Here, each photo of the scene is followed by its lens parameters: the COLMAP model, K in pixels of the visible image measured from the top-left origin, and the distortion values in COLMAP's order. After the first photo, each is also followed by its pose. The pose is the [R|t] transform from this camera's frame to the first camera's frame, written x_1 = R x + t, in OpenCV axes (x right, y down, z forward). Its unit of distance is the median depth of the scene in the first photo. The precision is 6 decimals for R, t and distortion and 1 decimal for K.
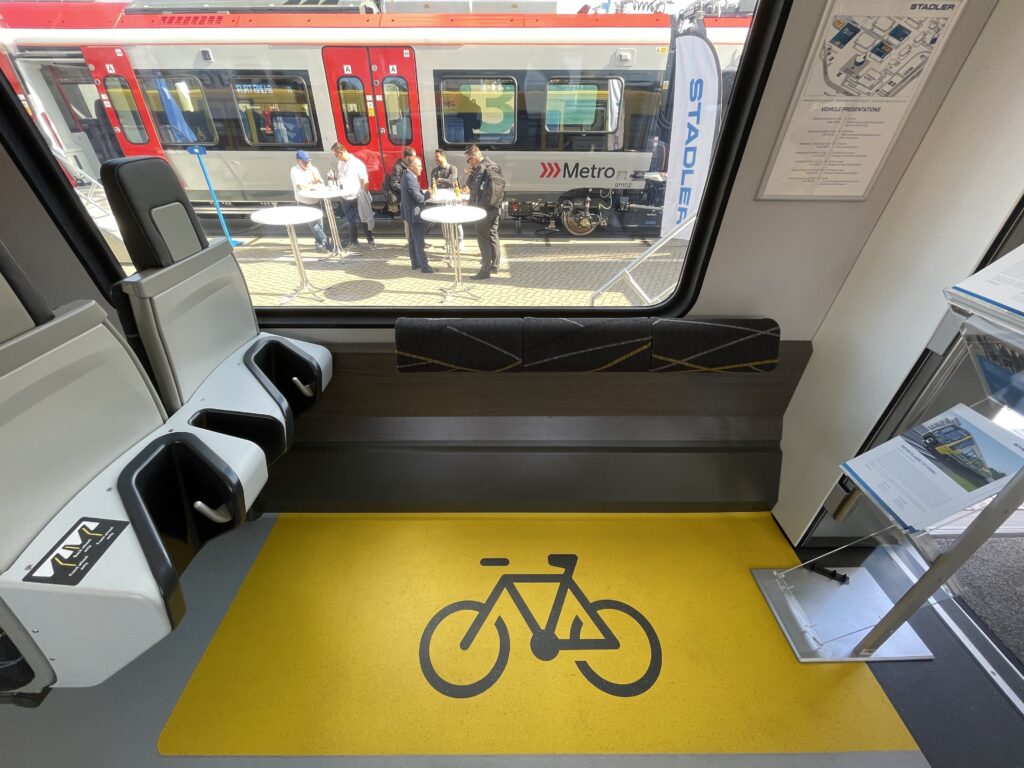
lens RADIAL K [[416.1, 0, 506.9], [0, 416.1, 382.4], [0, 0, 1]] dist [0.000207, -0.000016]
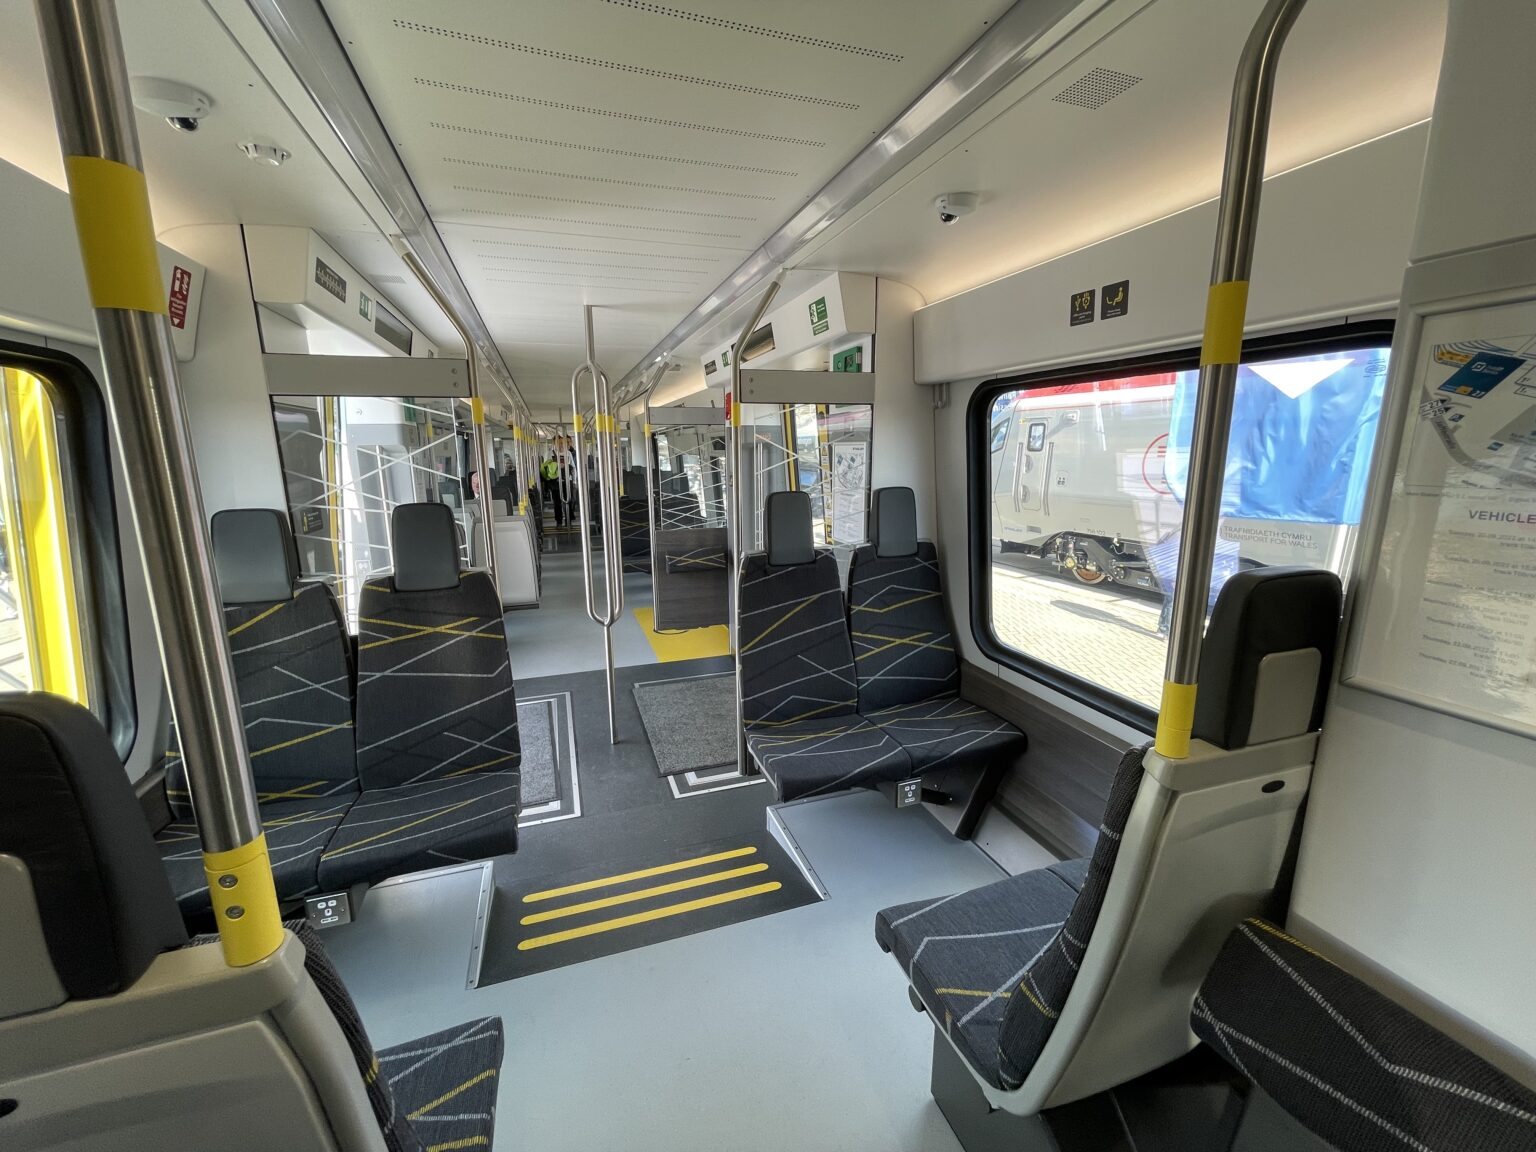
lens RADIAL K [[624.1, 0, 769.1], [0, 624.1, 573.2], [0, 0, 1]] dist [0.000207, -0.000016]
pose [[0.319342, 0.181242, -0.930146, 1.206933], [-0.527637, 0.849326, -0.015657, -0.238515], [0.787160, 0.495779, 0.366855, 0.258848]]
